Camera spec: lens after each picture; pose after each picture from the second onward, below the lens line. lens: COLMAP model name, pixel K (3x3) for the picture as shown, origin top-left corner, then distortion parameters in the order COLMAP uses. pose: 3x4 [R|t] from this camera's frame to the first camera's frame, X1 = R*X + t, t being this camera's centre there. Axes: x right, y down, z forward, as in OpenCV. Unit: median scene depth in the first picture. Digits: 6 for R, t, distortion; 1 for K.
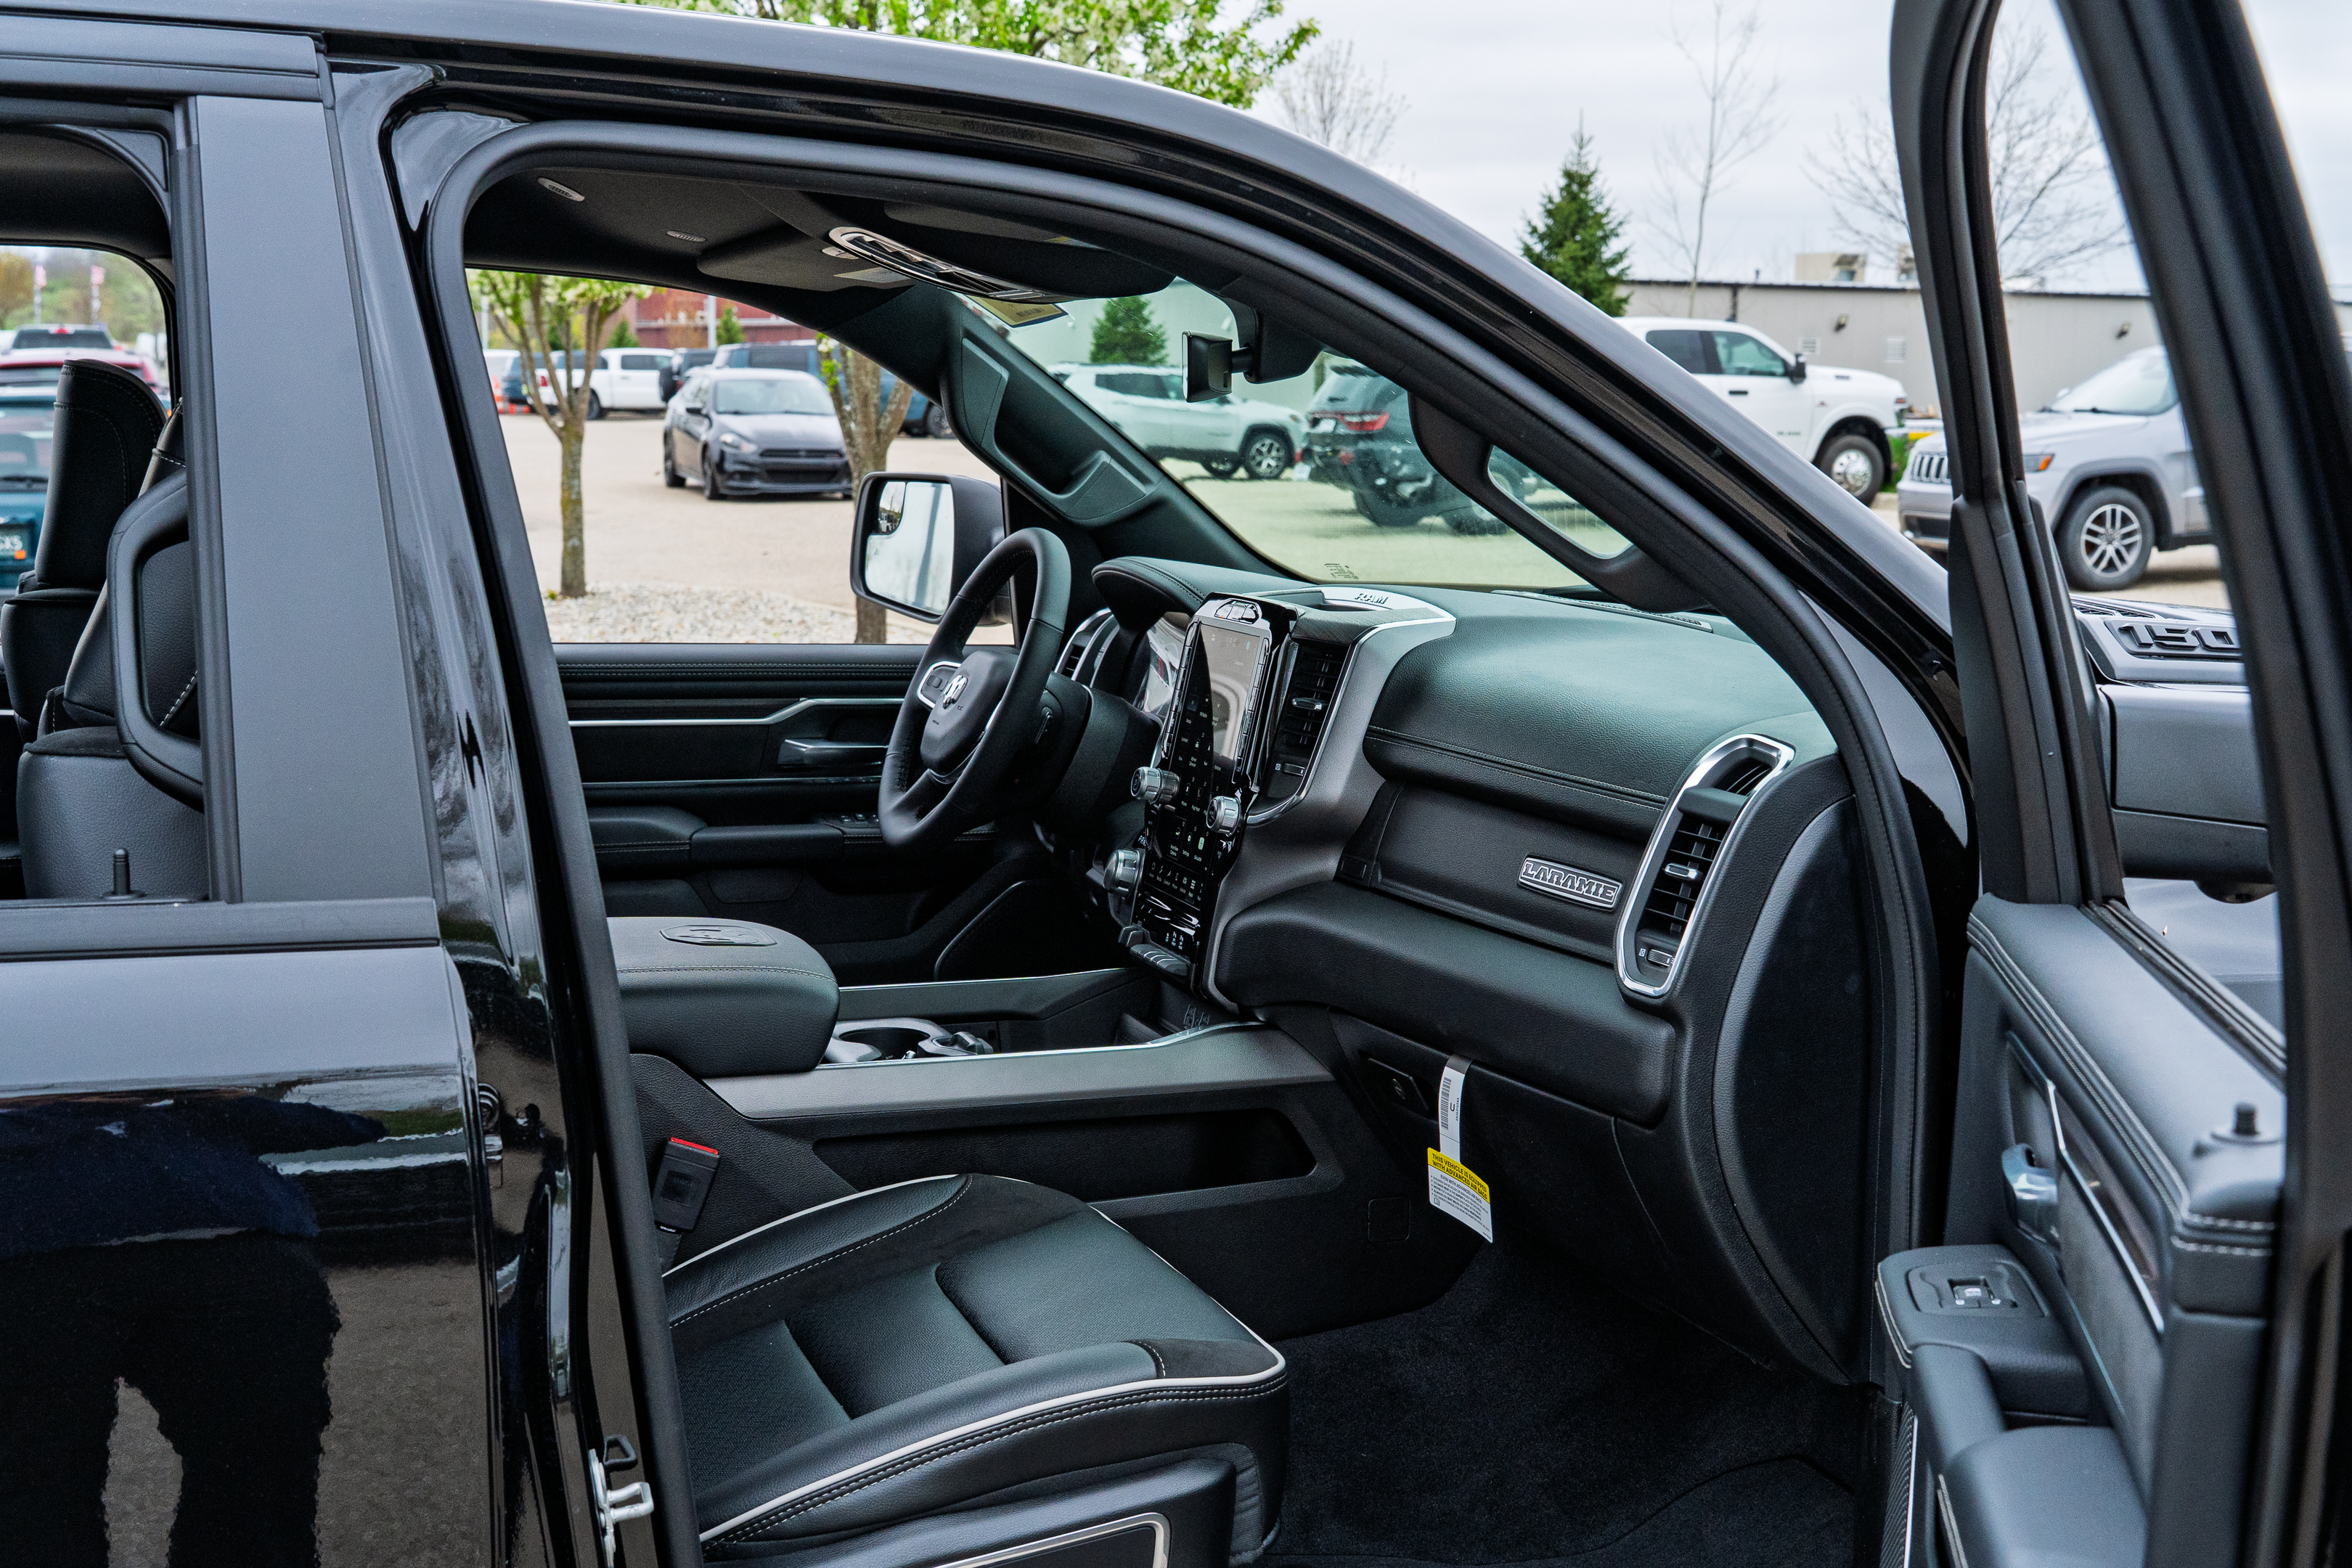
lens RADIAL K [[2741.9, 0, 1176.0], [0, 2741.9, 784.0], [0, 0, 1]] dist [0.008184, 0.004596]
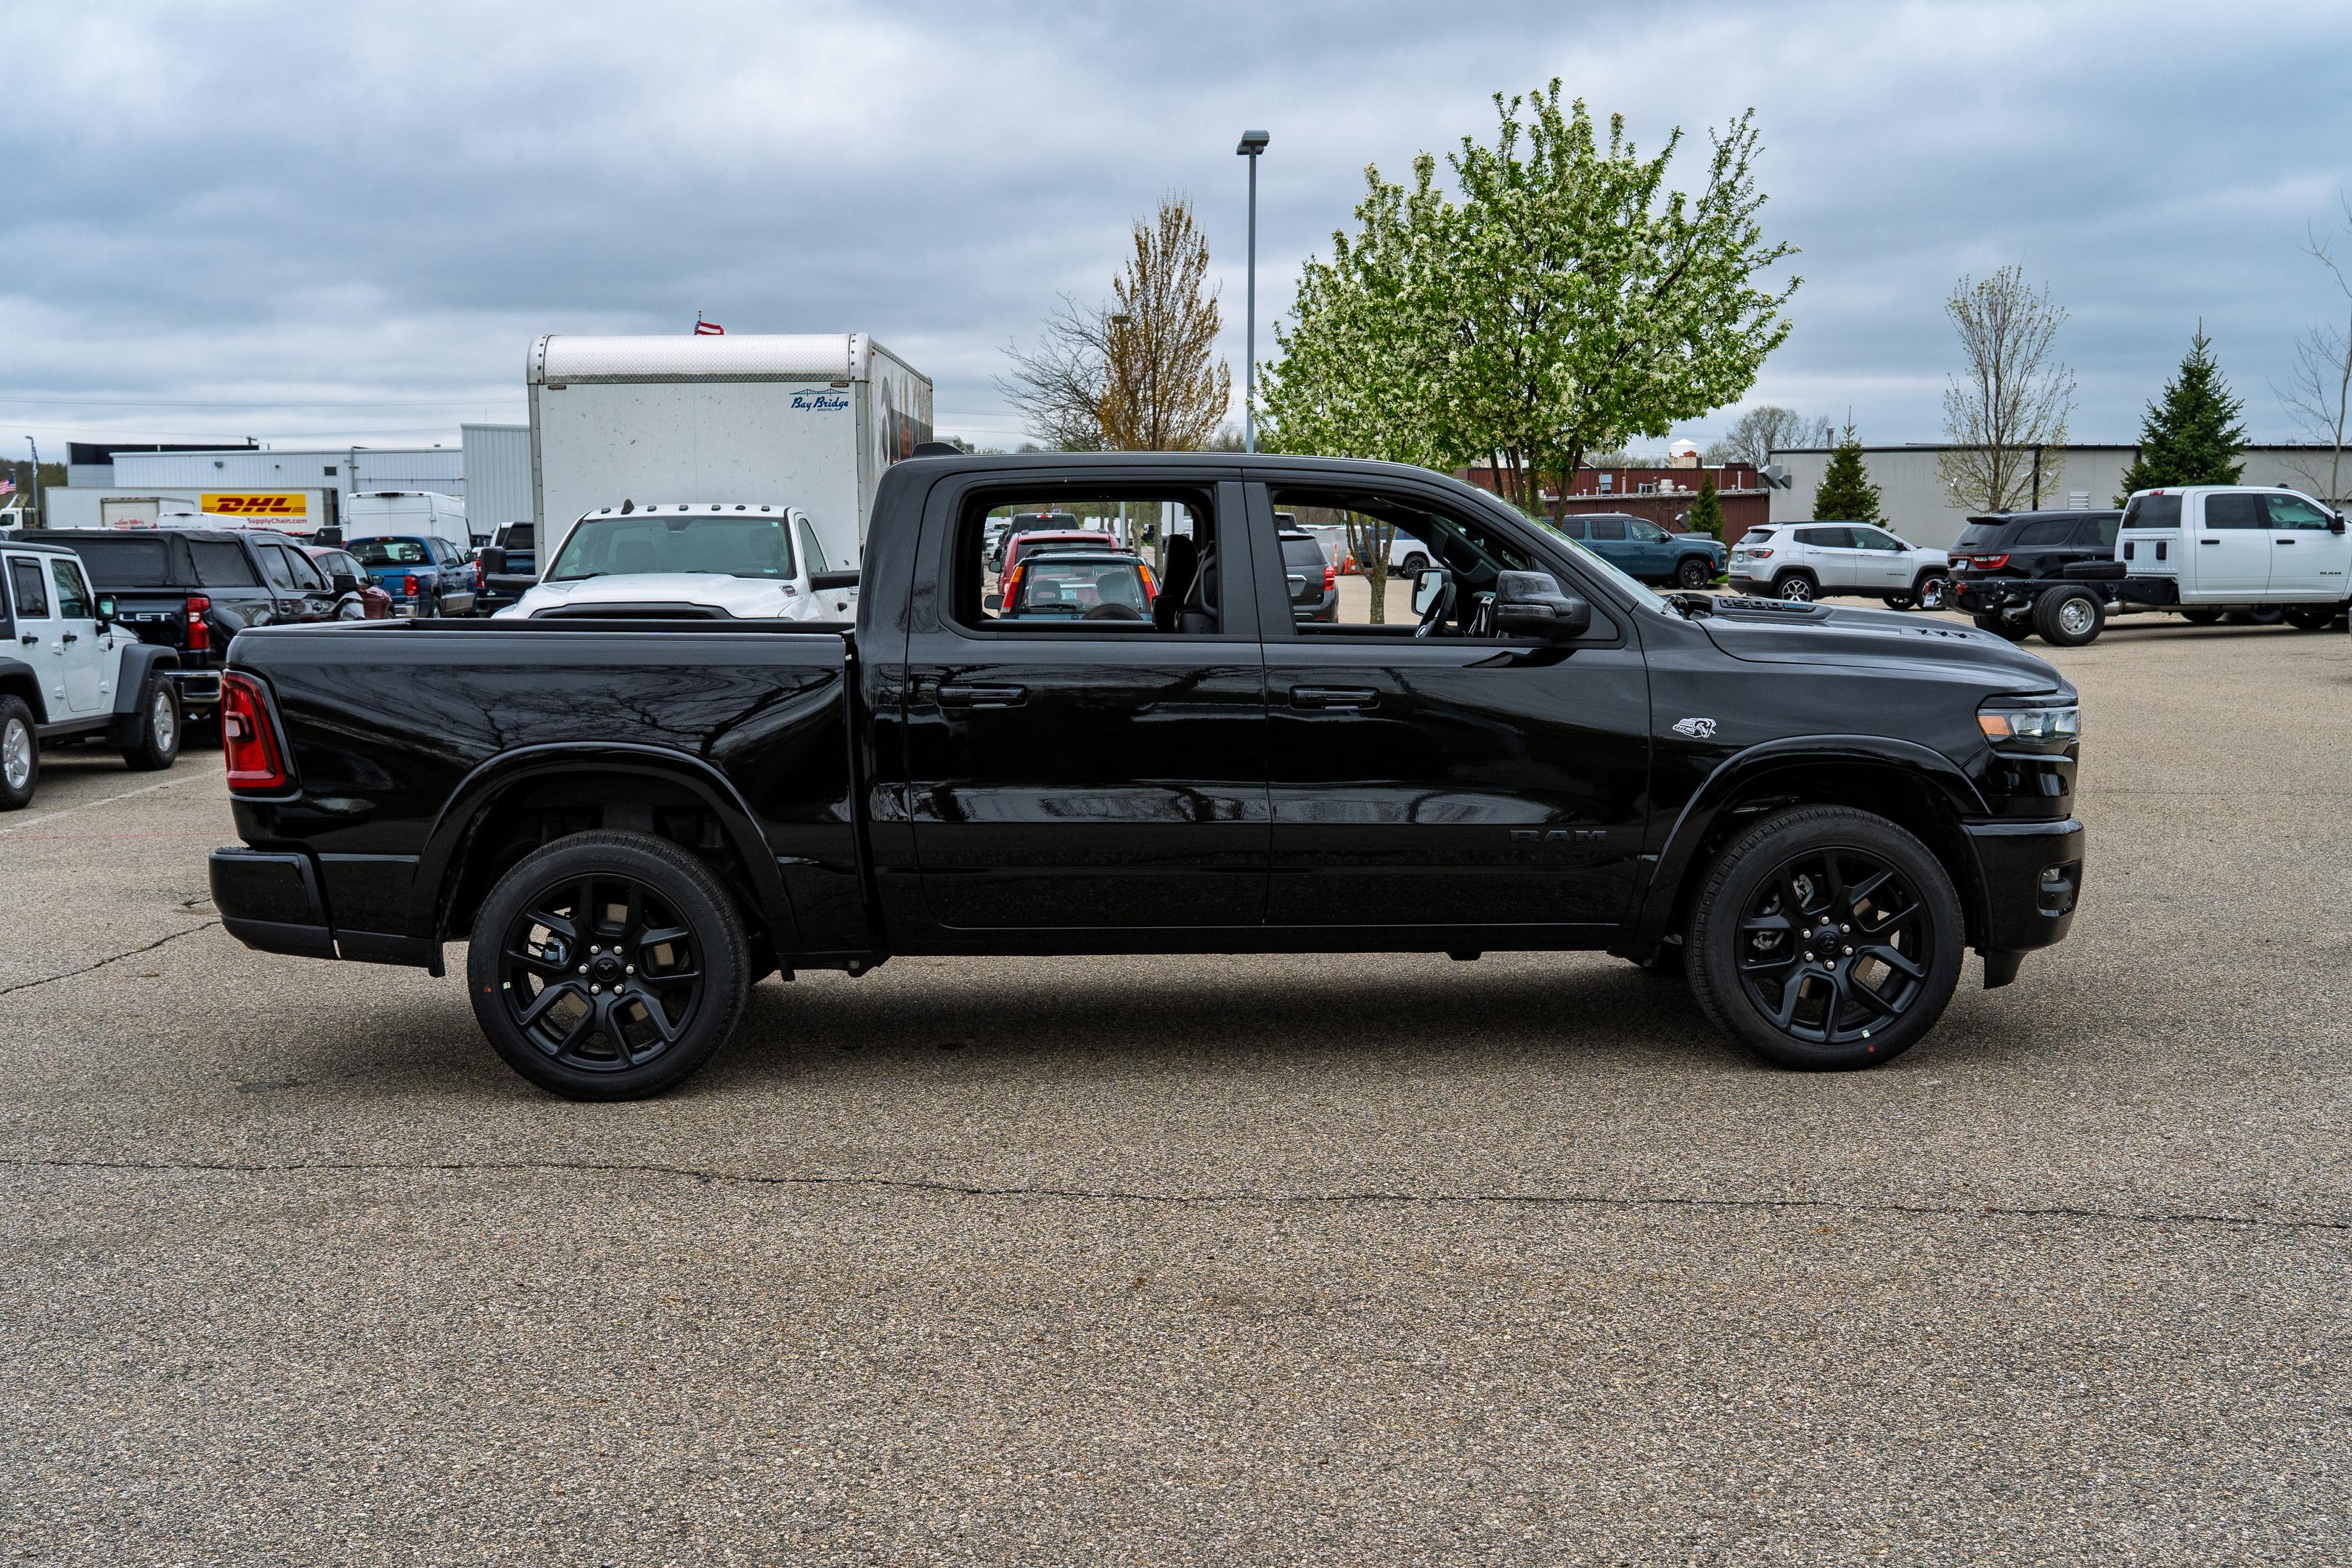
lens RADIAL K [[2418.9, 0, 1187.9], [0, 2418.9, 792.2], [0, 0, 1]] dist [-0.000848, 0.003789]
pose [[0.949032, 0.035242, -0.313202, 0.070973], [-0.046973, 0.998446, -0.029985, 0.032146], [0.311659, 0.043168, 0.949213, -0.227934]]
